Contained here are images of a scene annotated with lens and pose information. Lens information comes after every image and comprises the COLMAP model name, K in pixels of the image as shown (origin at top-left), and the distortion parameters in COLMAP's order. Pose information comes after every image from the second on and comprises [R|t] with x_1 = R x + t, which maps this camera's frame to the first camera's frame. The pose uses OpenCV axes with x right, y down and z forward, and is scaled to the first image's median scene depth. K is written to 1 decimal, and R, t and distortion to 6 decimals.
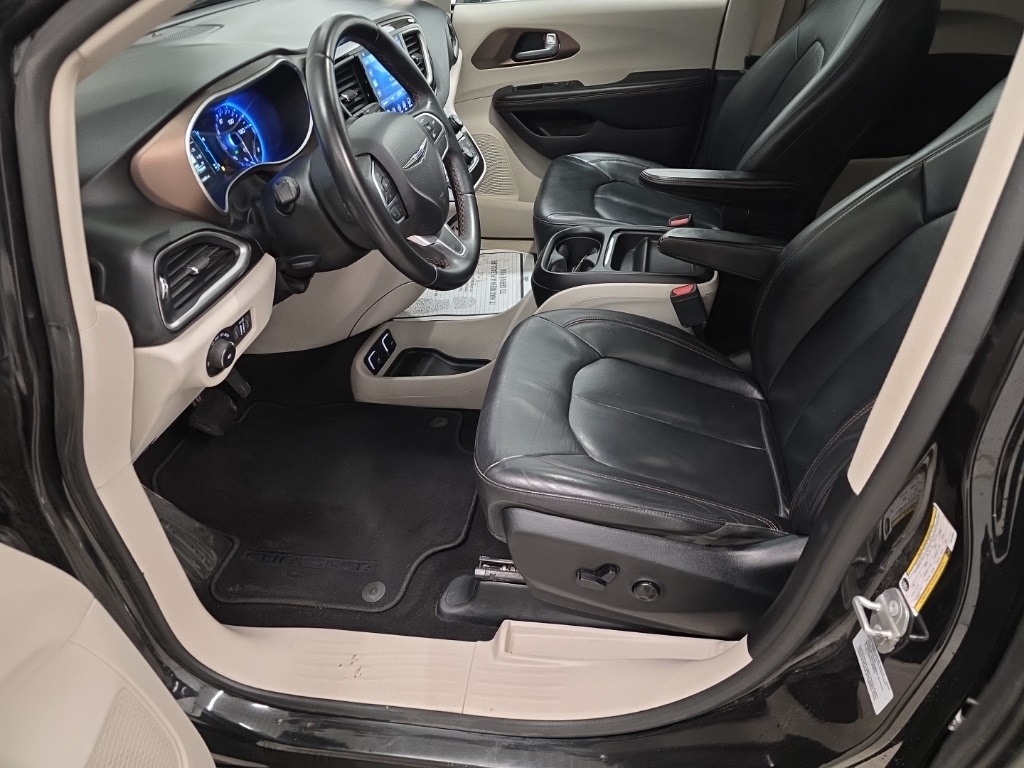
lens RADIAL K [[682.8, 0, 509.5], [0, 682.8, 384.4], [0, 0, 1]] dist [0.036250, -0.024956]
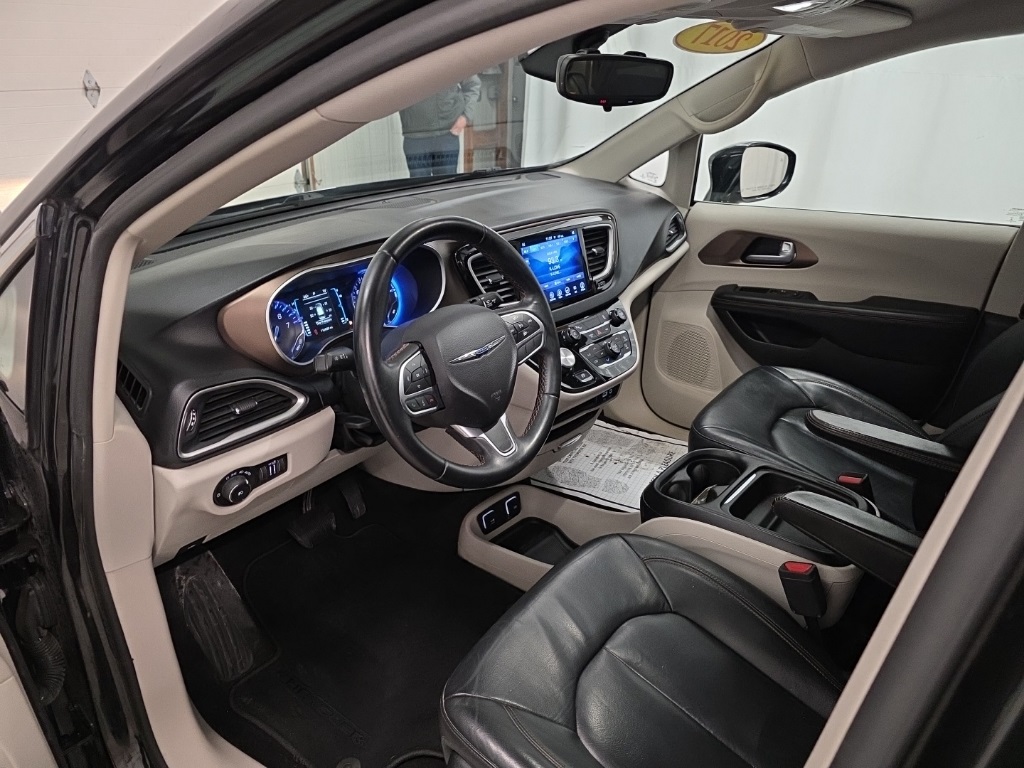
lens RADIAL K [[682.8, 0, 517.0], [0, 682.8, 386.3], [0, 0, 1]] dist [0.036250, -0.024956]
pose [[0.879117, 0.237911, -0.412978, 0.222956], [-0.314021, 0.940966, -0.126387, -0.117814], [0.358530, 0.240793, 0.901929, 0.088973]]
